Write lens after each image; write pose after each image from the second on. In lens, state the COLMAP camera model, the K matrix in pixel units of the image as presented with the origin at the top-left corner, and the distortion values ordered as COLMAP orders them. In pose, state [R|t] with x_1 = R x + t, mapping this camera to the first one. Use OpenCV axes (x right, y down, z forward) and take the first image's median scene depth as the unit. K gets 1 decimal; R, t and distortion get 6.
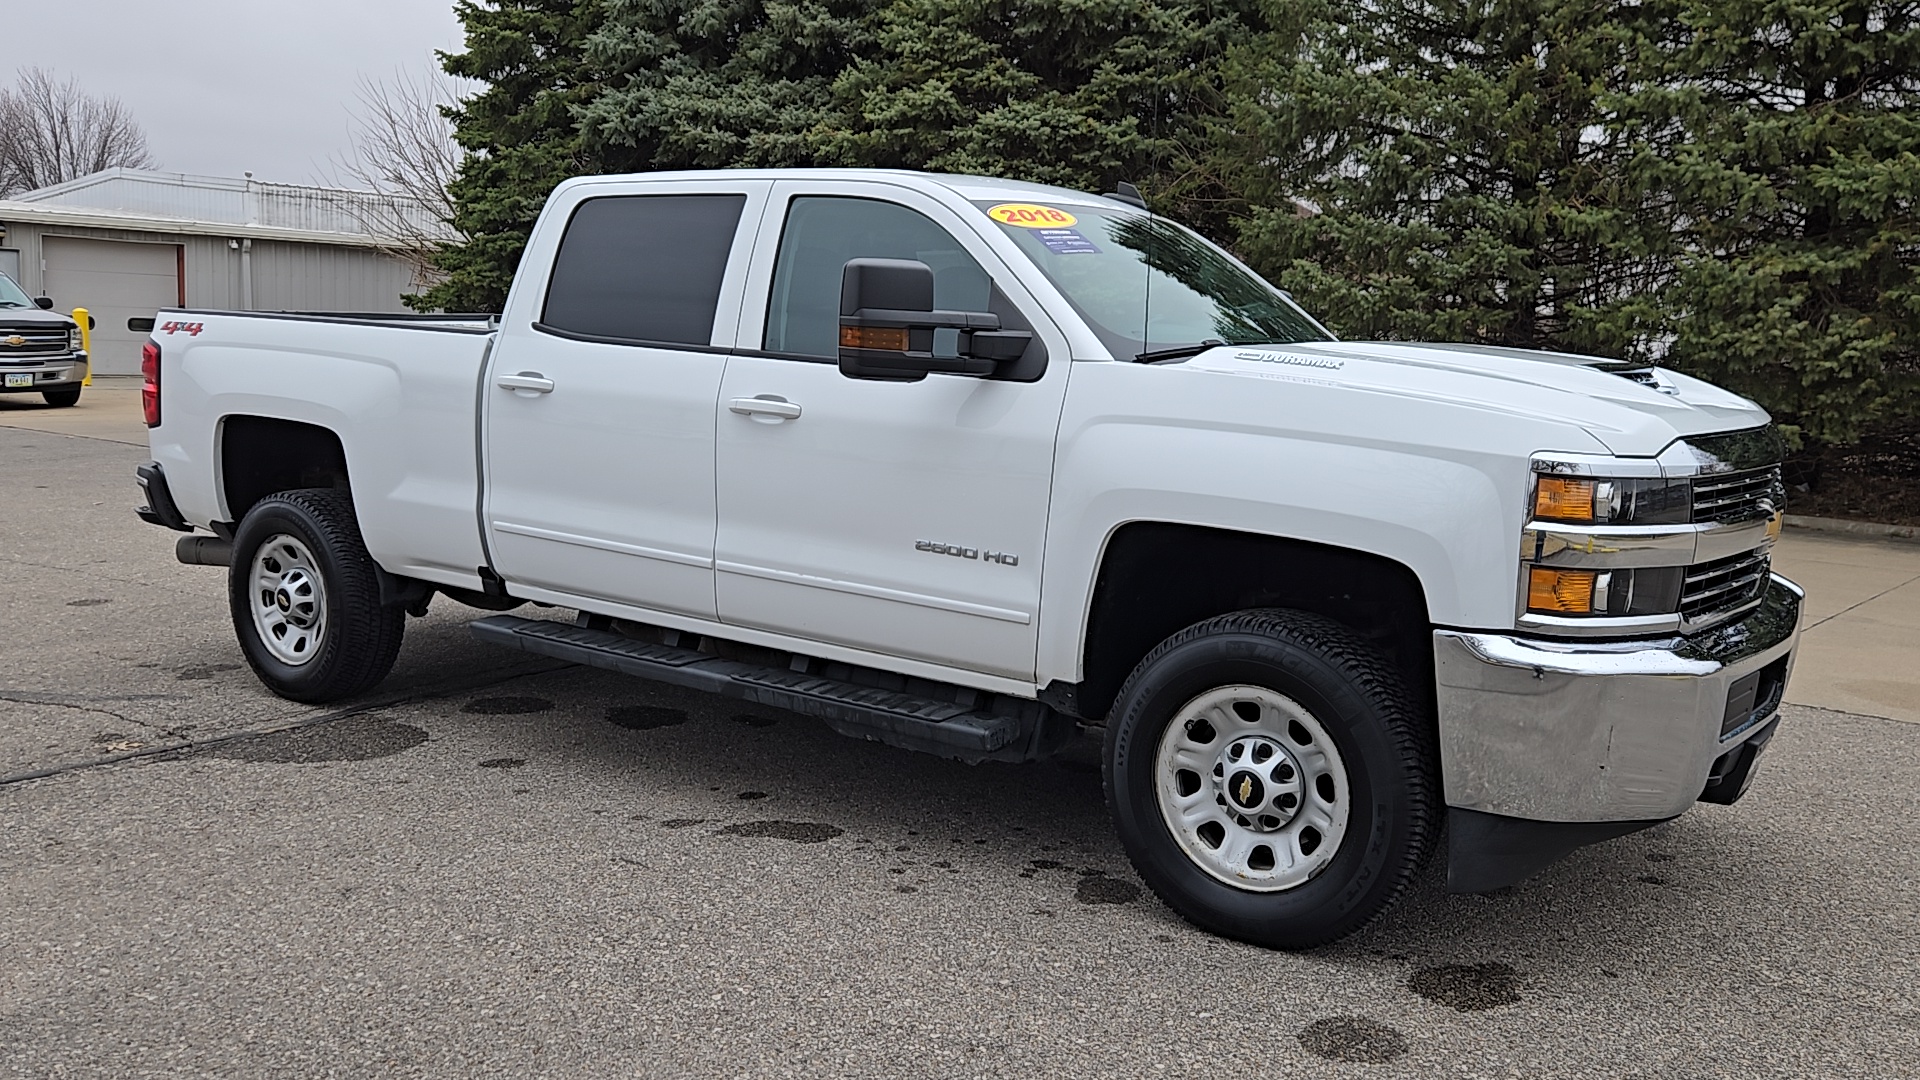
lens RADIAL K [[1599.5, 0, 965.4], [0, 1599.5, 541.5], [0, 0, 1]] dist [0.015964, -0.017902]
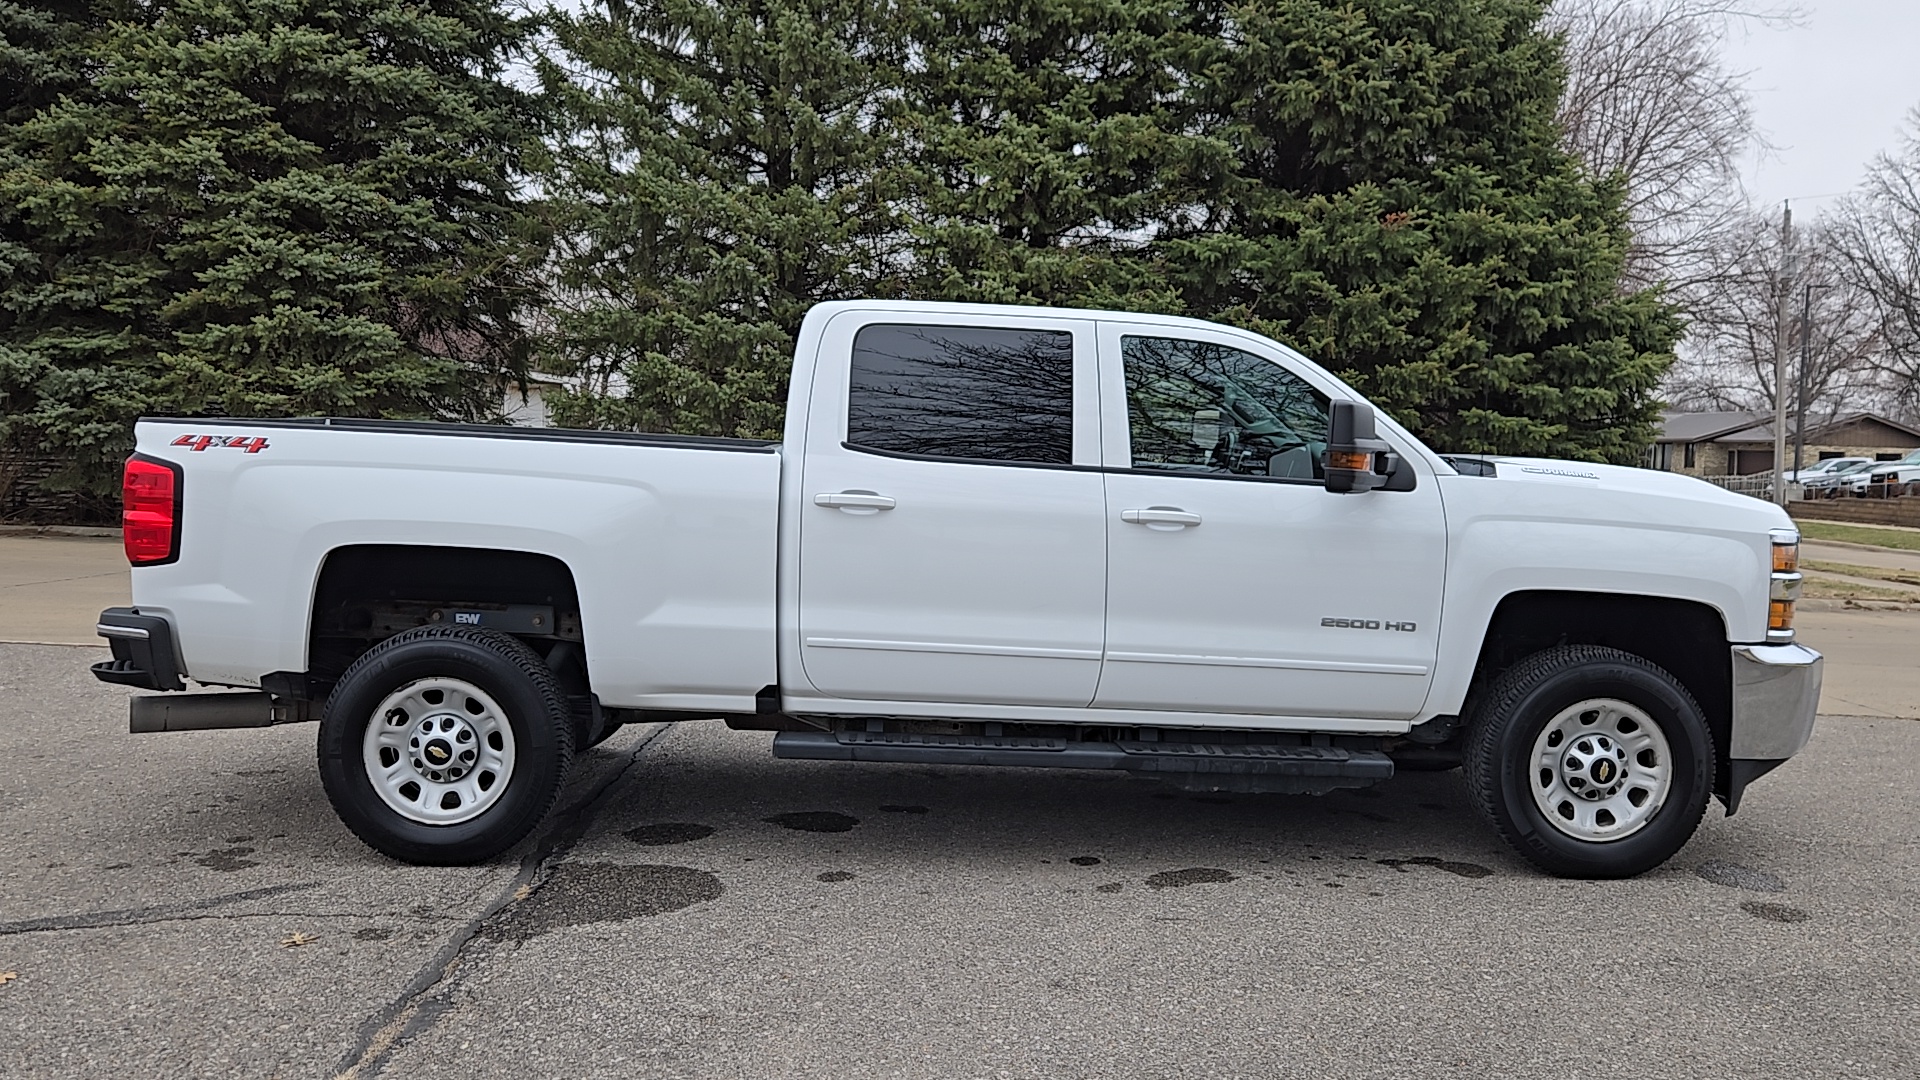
lens RADIAL K [[1599.5, 0, 978.3], [0, 1599.5, 532.6], [0, 0, 1]] dist [0.015964, -0.017902]
pose [[0.787865, -0.041317, 0.614460, -0.788351], [0.072435, 0.997039, -0.025834, -0.042874], [-0.611573, 0.064862, 0.788525, 0.129089]]
